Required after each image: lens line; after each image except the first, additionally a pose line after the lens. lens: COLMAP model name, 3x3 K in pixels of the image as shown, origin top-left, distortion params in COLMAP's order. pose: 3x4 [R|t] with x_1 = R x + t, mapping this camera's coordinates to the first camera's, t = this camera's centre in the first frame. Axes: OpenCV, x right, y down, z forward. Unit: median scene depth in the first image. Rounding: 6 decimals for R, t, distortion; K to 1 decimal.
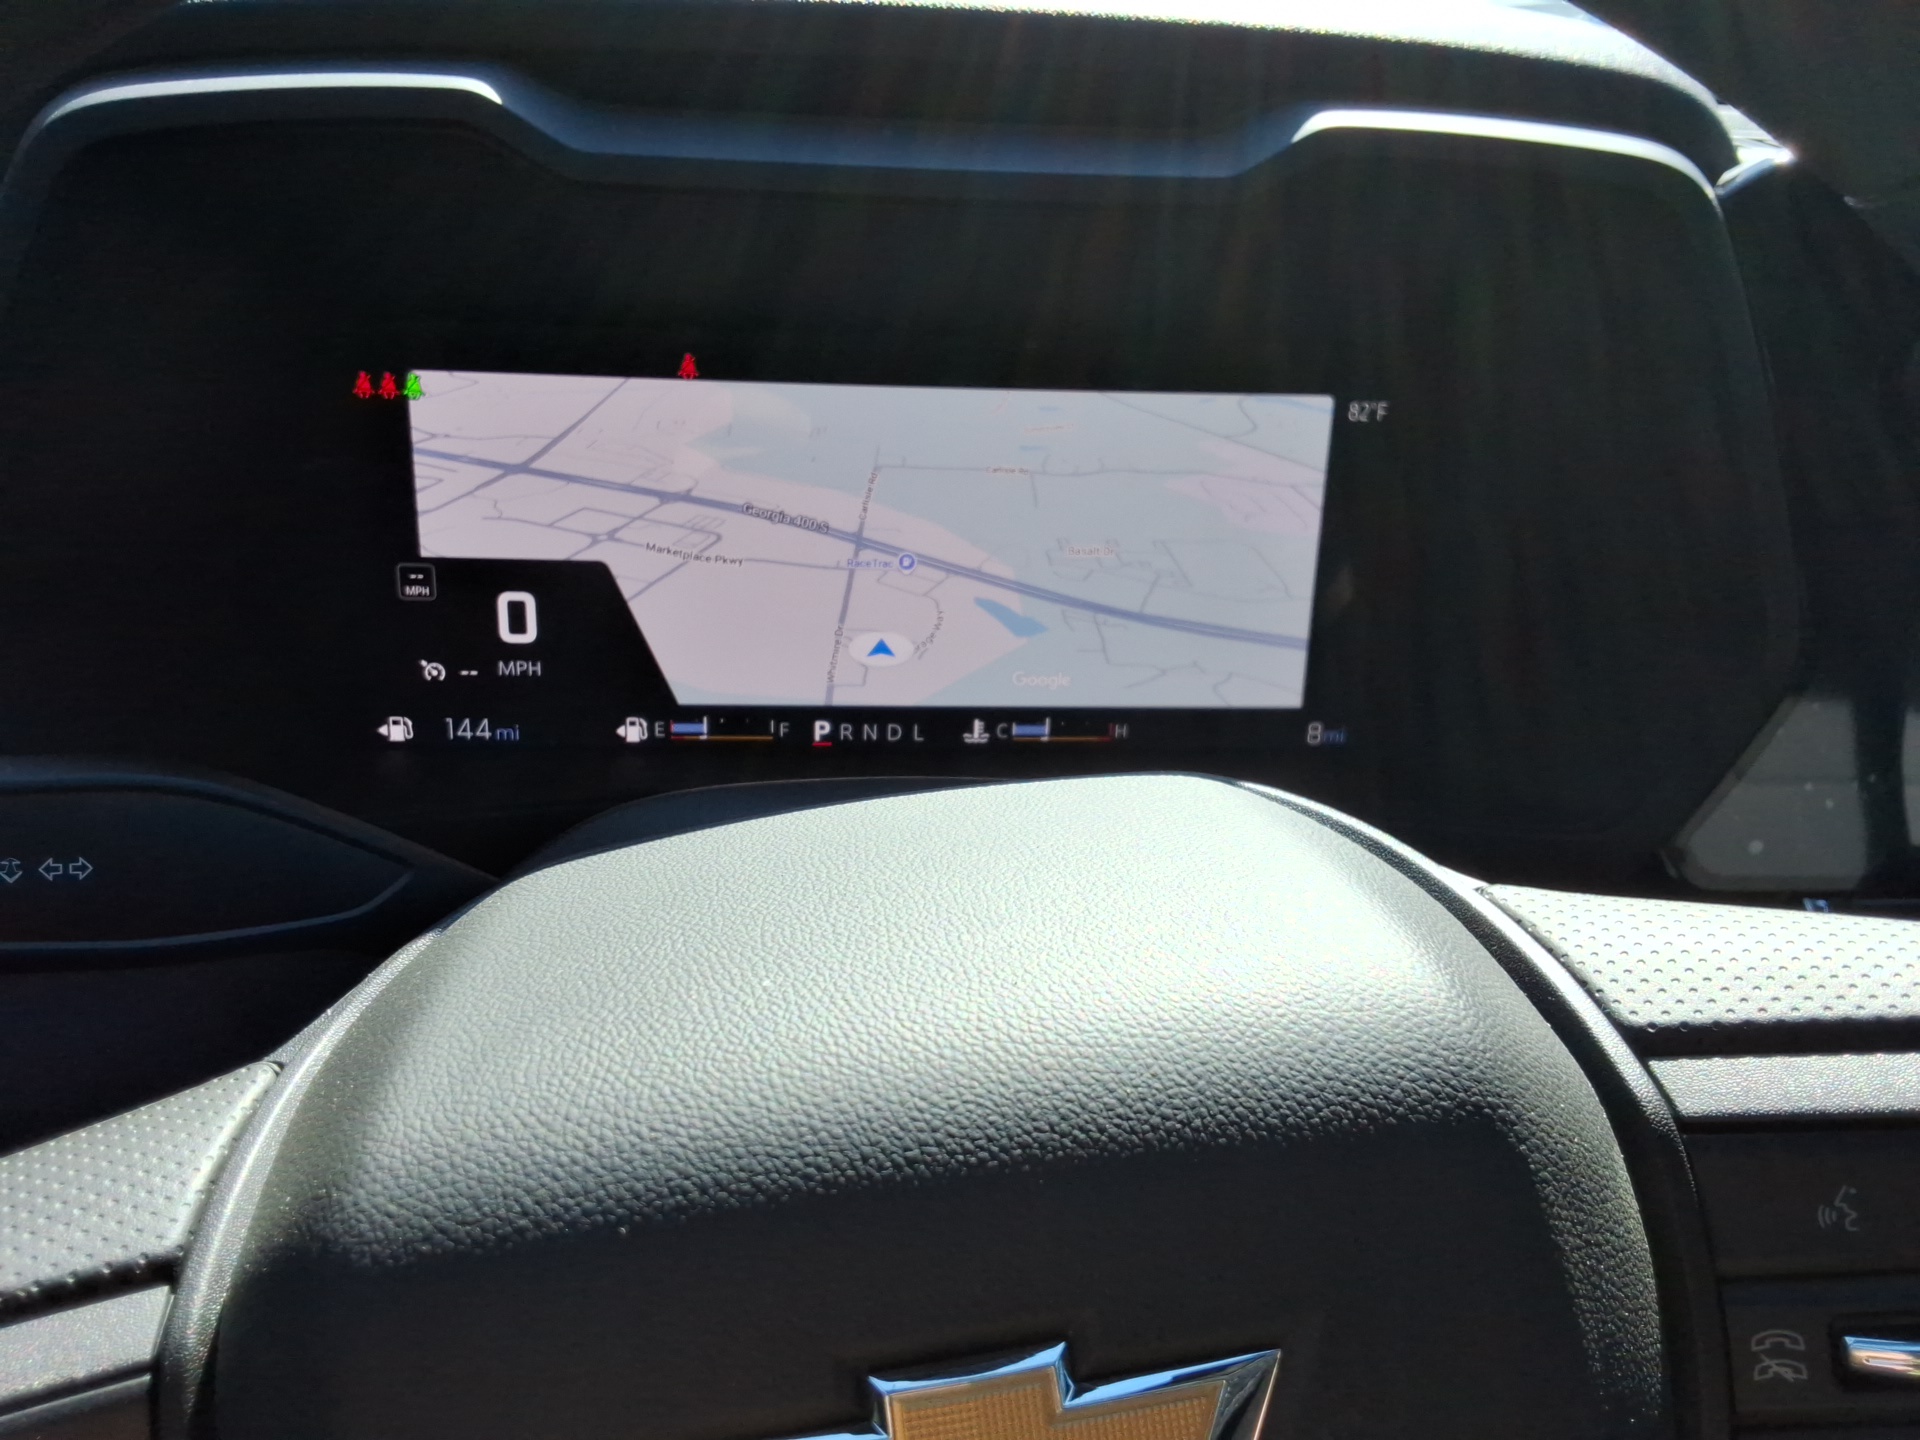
lens RADIAL K [[1560.9, 0, 973.1], [0, 1560.9, 722.8], [0, 0, 1]] dist [0.134384, -0.226209]
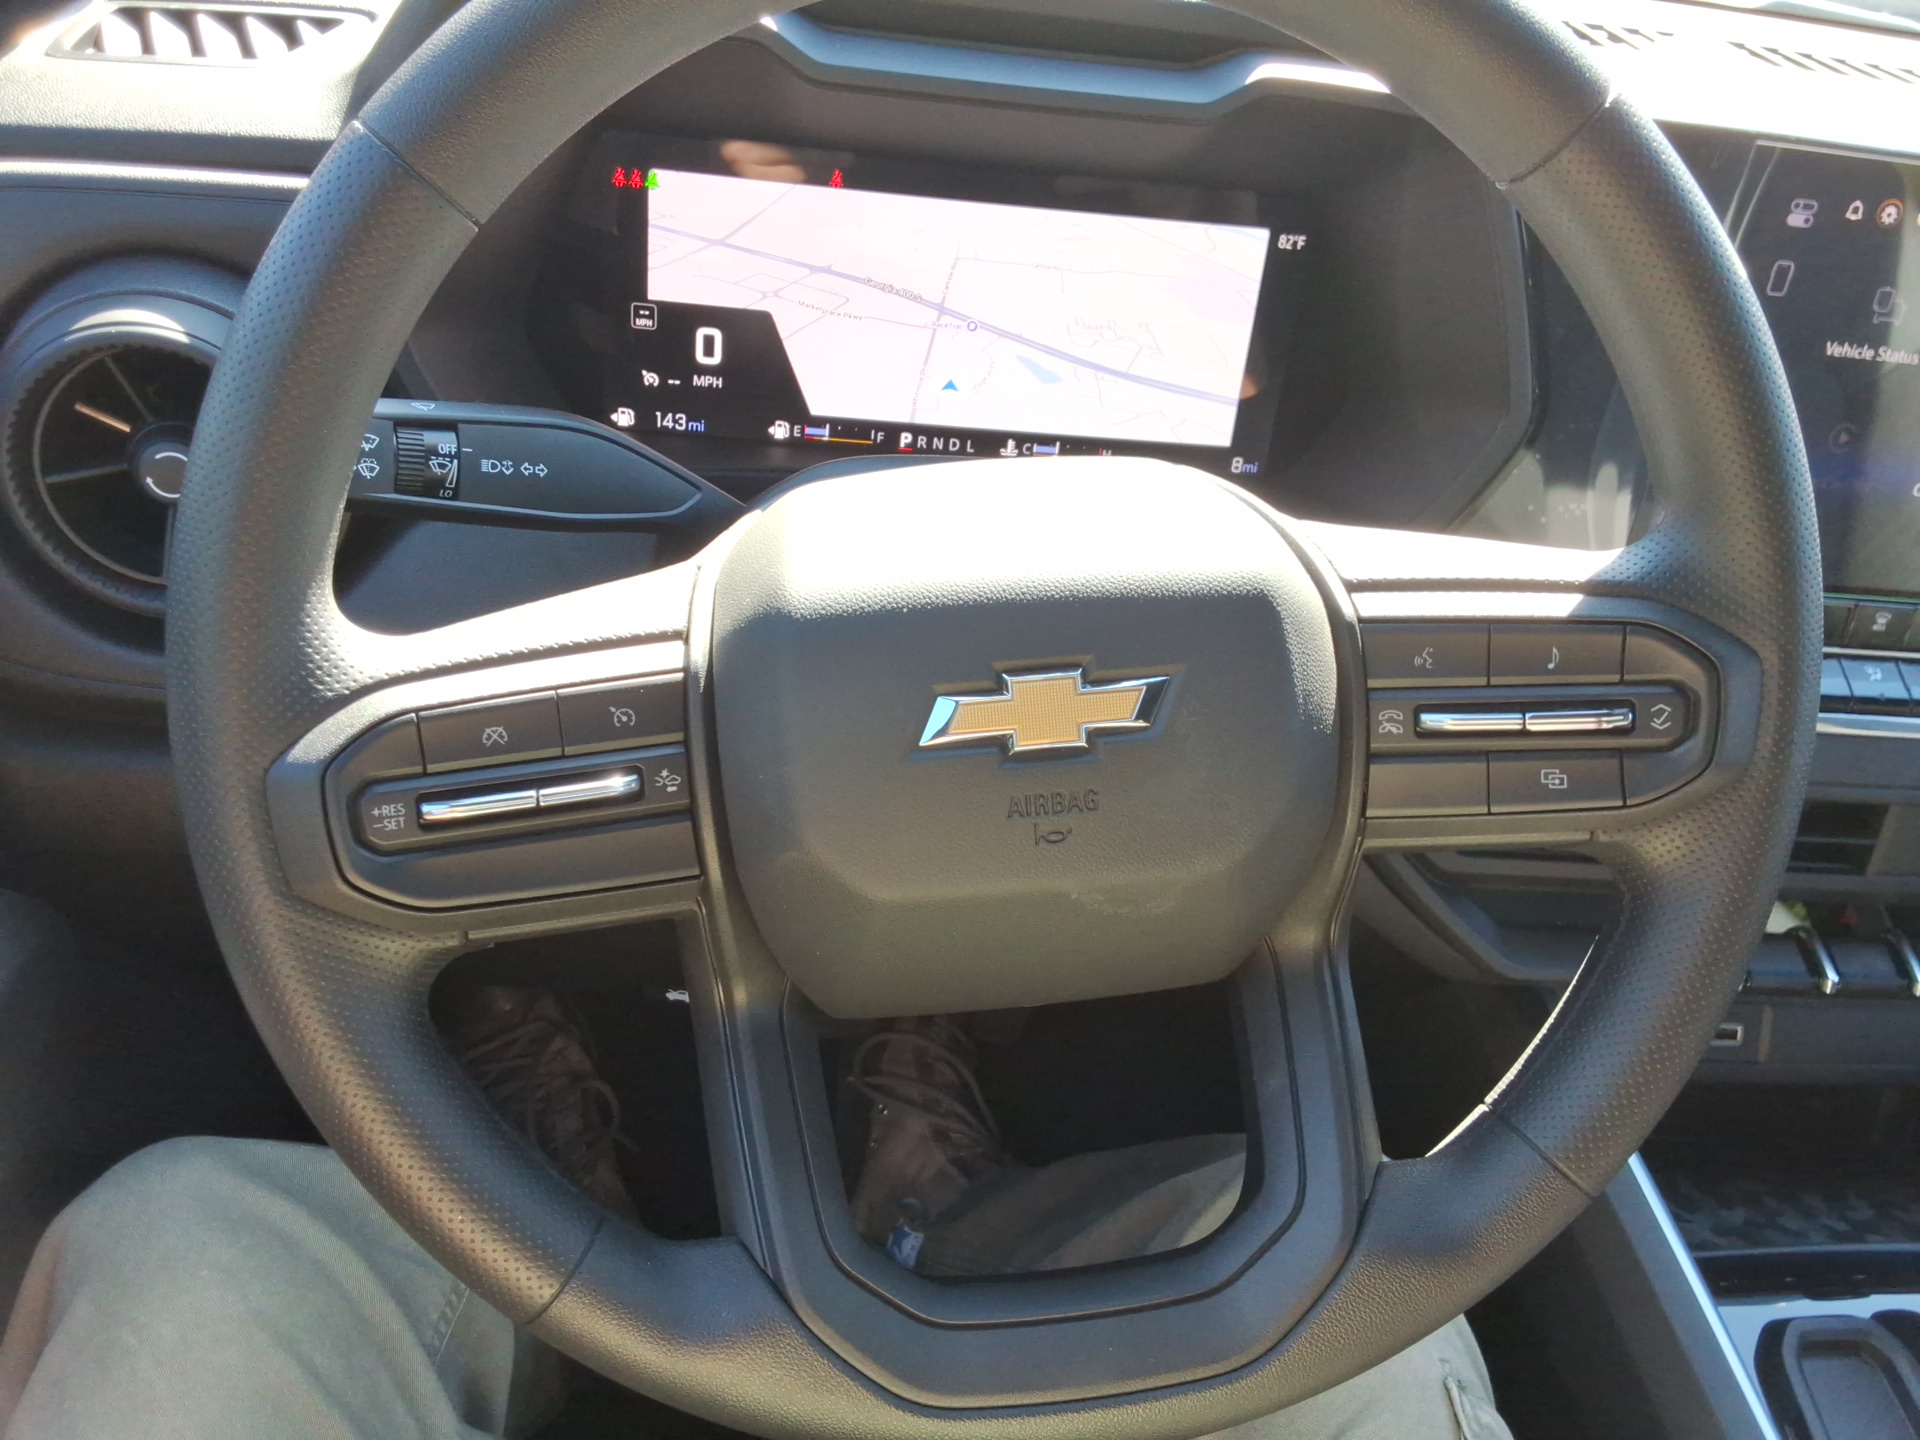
lens RADIAL K [[1560.9, 0, 973.1], [0, 1560.9, 722.8], [0, 0, 1]] dist [0.134384, -0.226209]
pose [[0.997472, 0.061817, 0.035059, -0.070972], [-0.066322, 0.986949, 0.146740, 0.048724], [-0.025531, -0.148694, 0.988554, -0.522546]]
